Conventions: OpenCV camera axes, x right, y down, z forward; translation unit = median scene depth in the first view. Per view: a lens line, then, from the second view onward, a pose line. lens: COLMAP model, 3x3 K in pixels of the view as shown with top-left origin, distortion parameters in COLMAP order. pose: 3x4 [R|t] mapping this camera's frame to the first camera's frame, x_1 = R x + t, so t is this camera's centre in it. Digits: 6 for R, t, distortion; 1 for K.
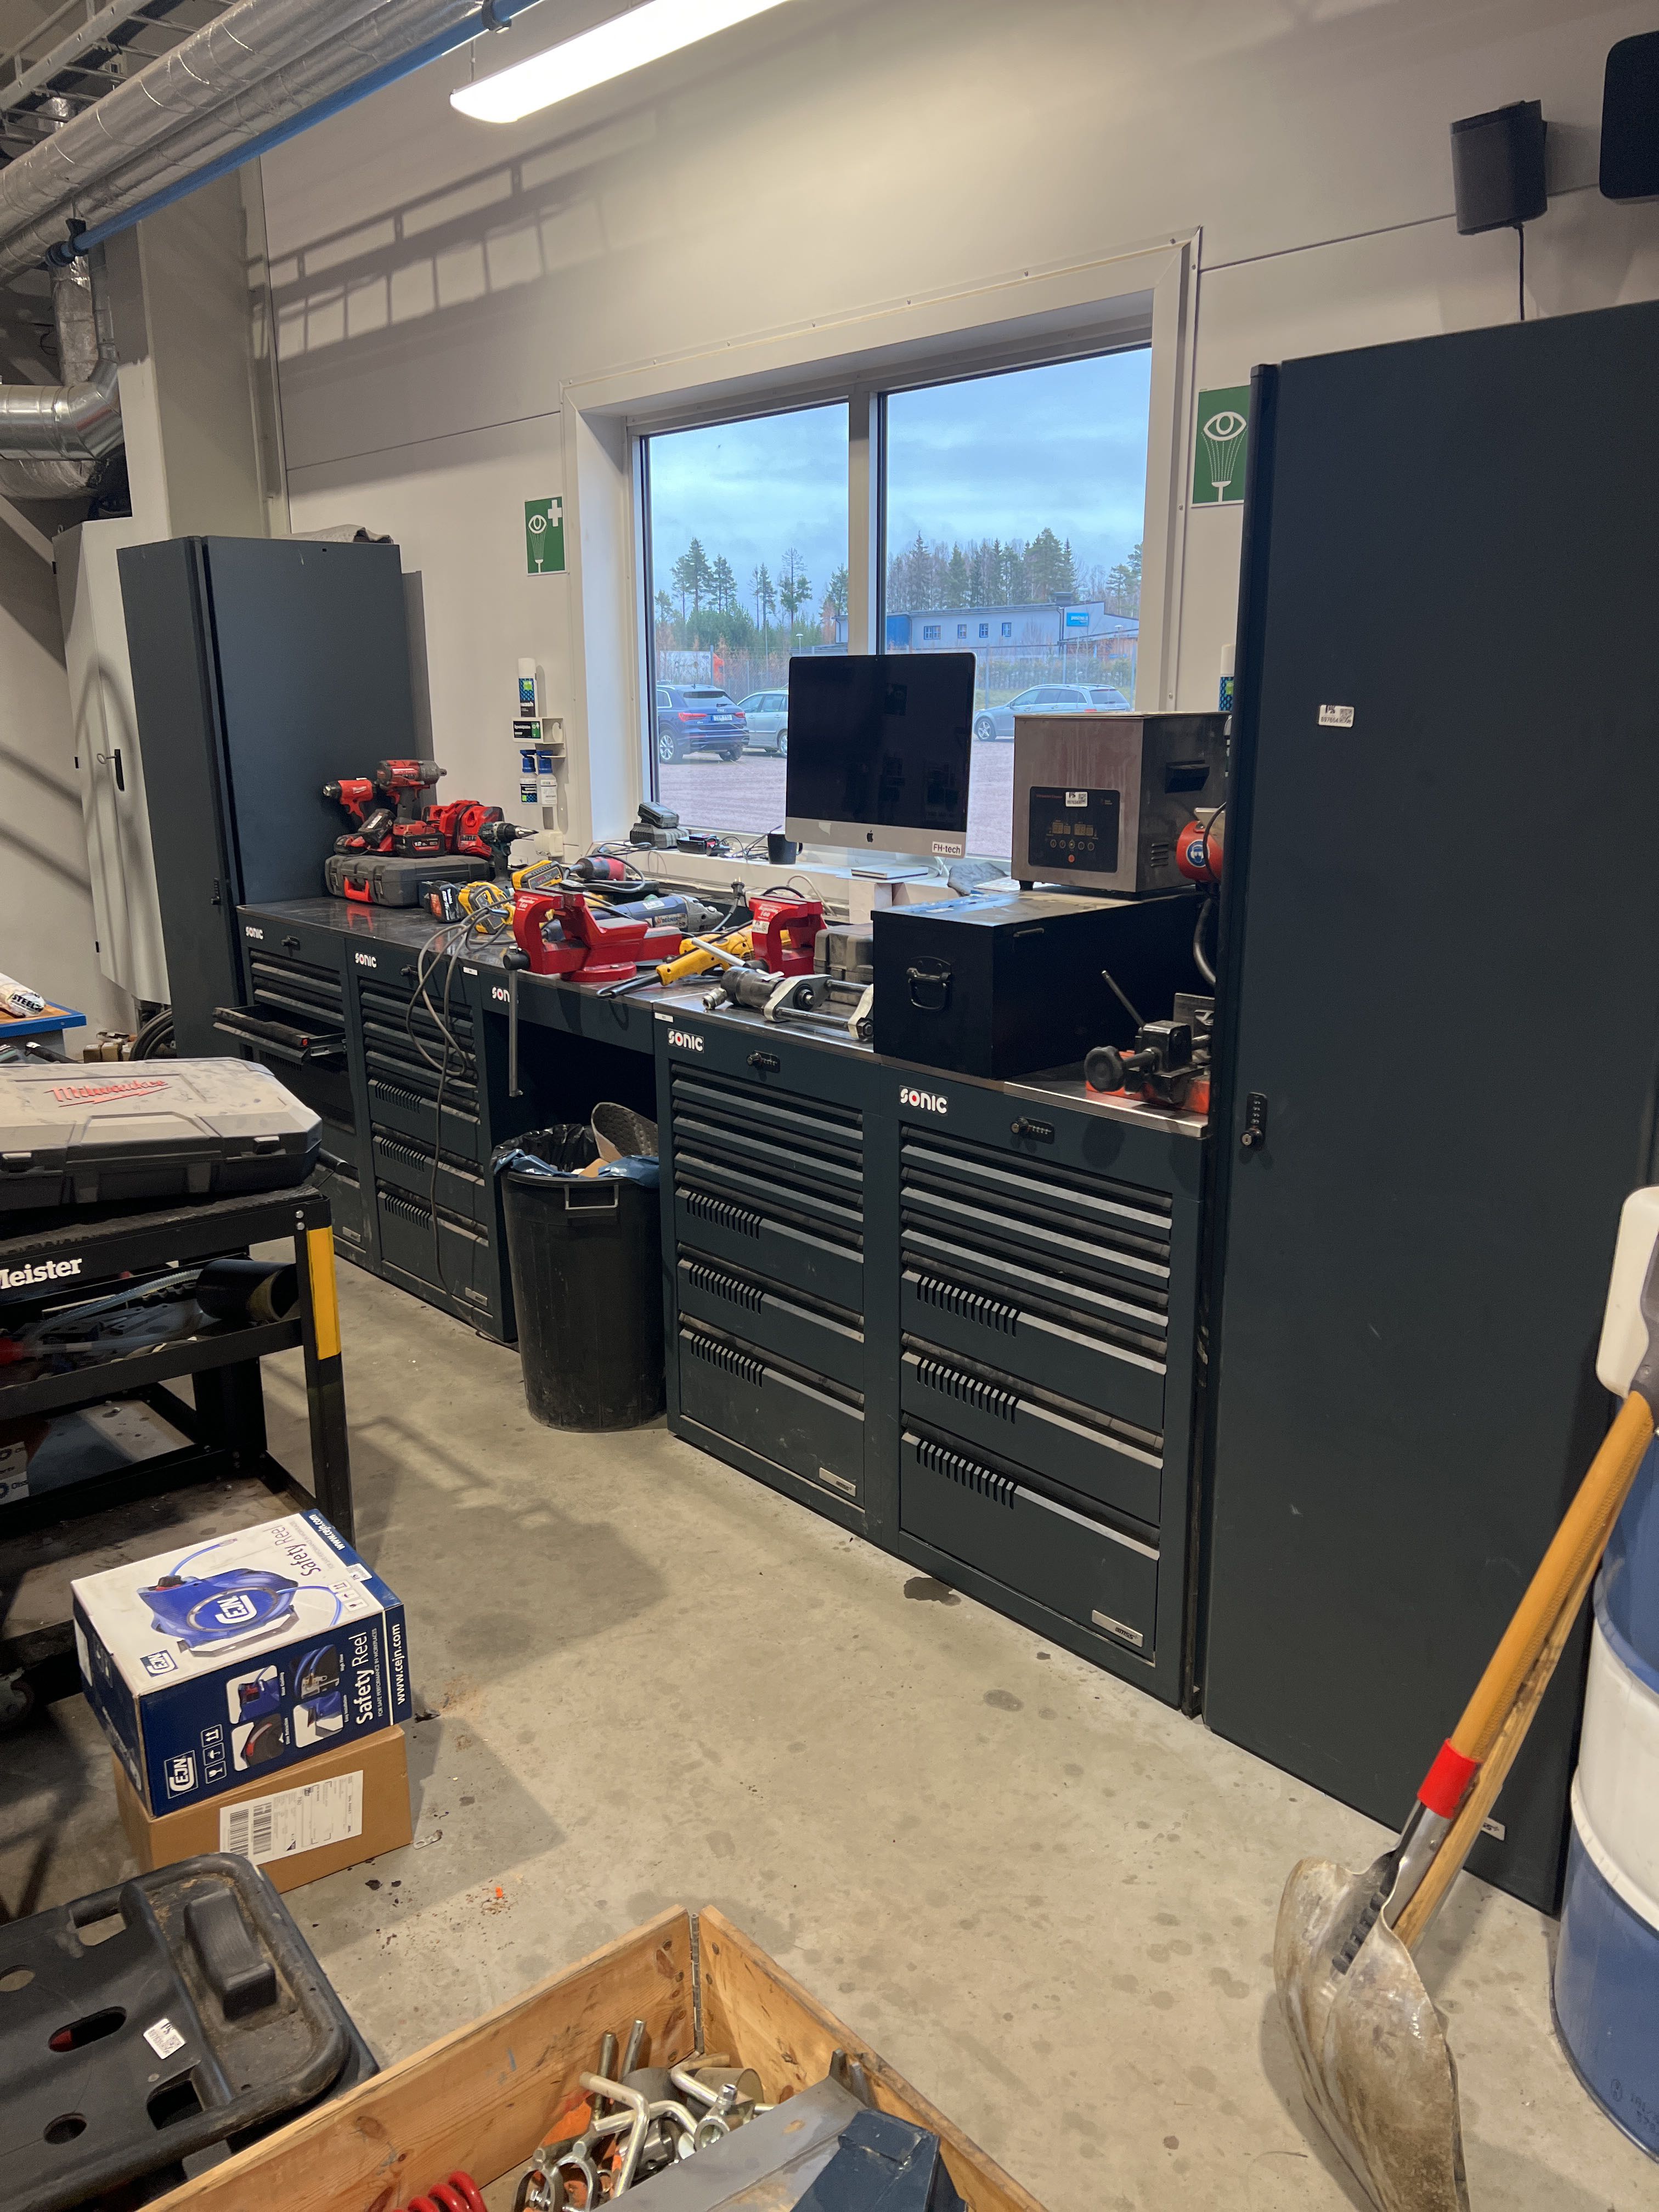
lens RADIAL K [[1721.7, 0, 828.2], [0, 1721.7, 1108.4], [0, 0, 1]] dist [0.055697, -0.051923]
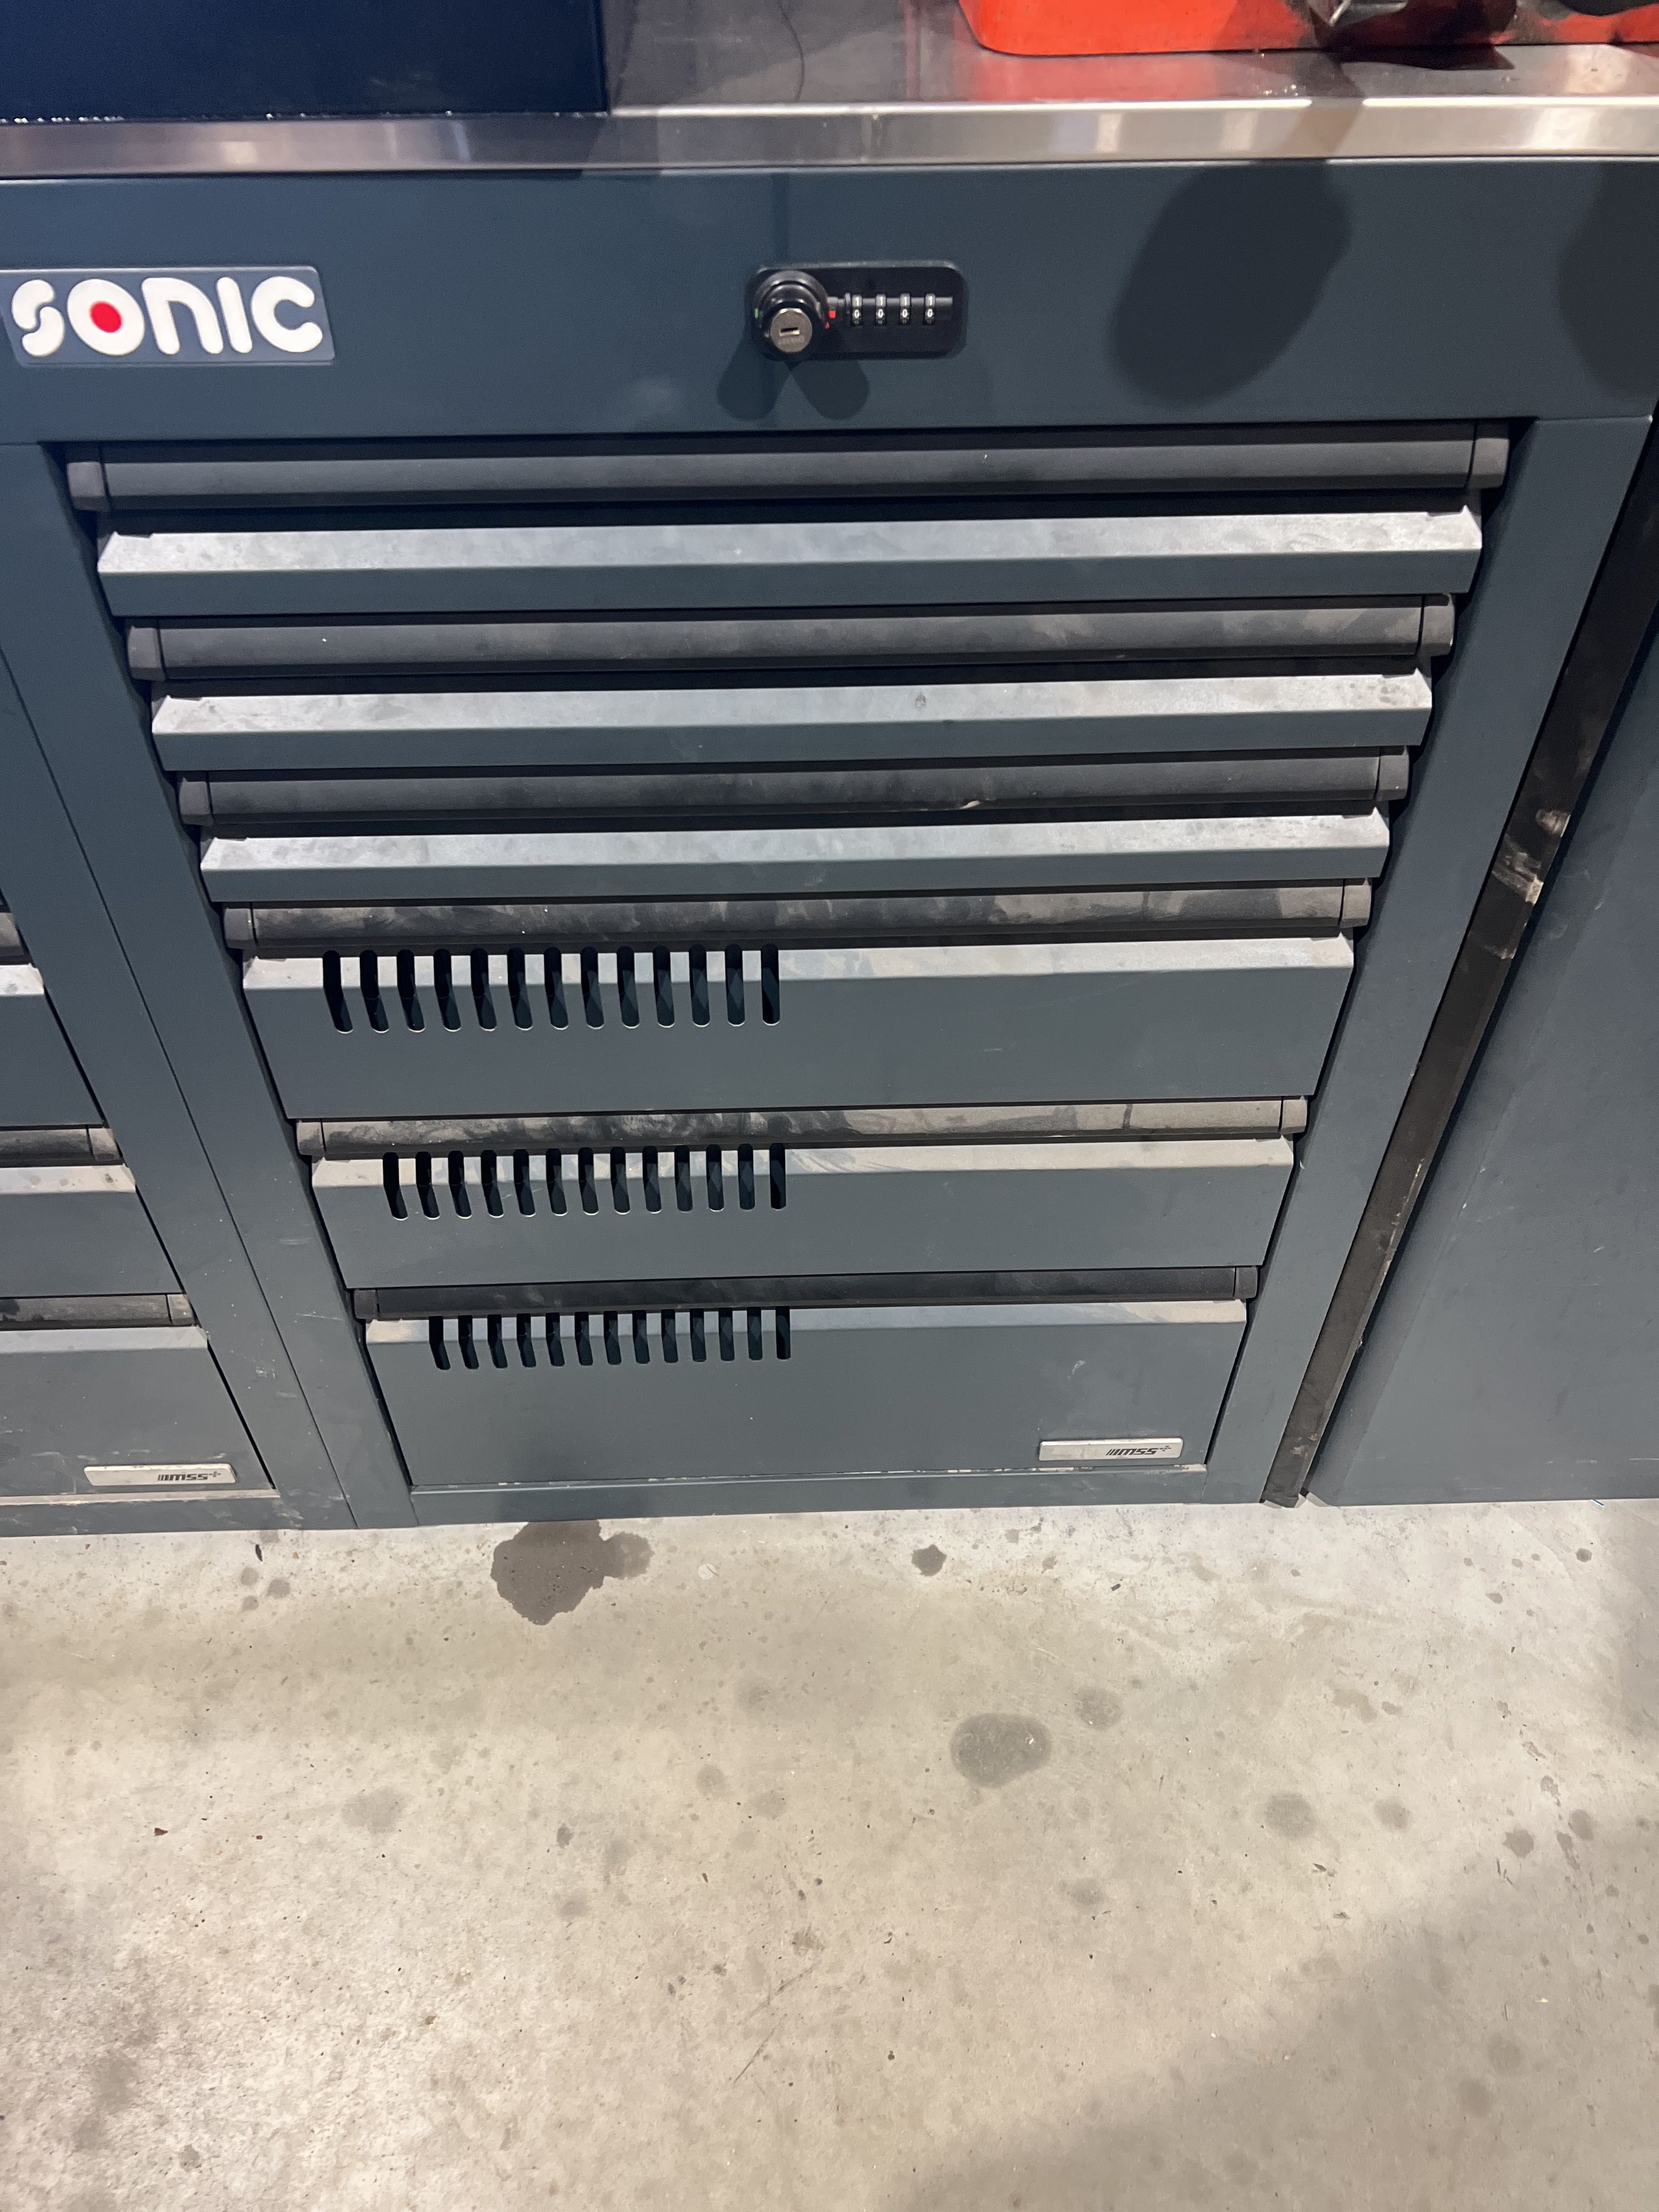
lens RADIAL K [[1721.7, 0, 825.9], [0, 1721.7, 1115.2], [0, 0, 1]] dist [0.055697, -0.051923]
pose [[0.647584, -0.559327, 0.517483, -0.056873], [0.189965, 0.776178, 0.601216, -0.041217], [-0.737935, -0.291033, 0.608893, 0.776713]]
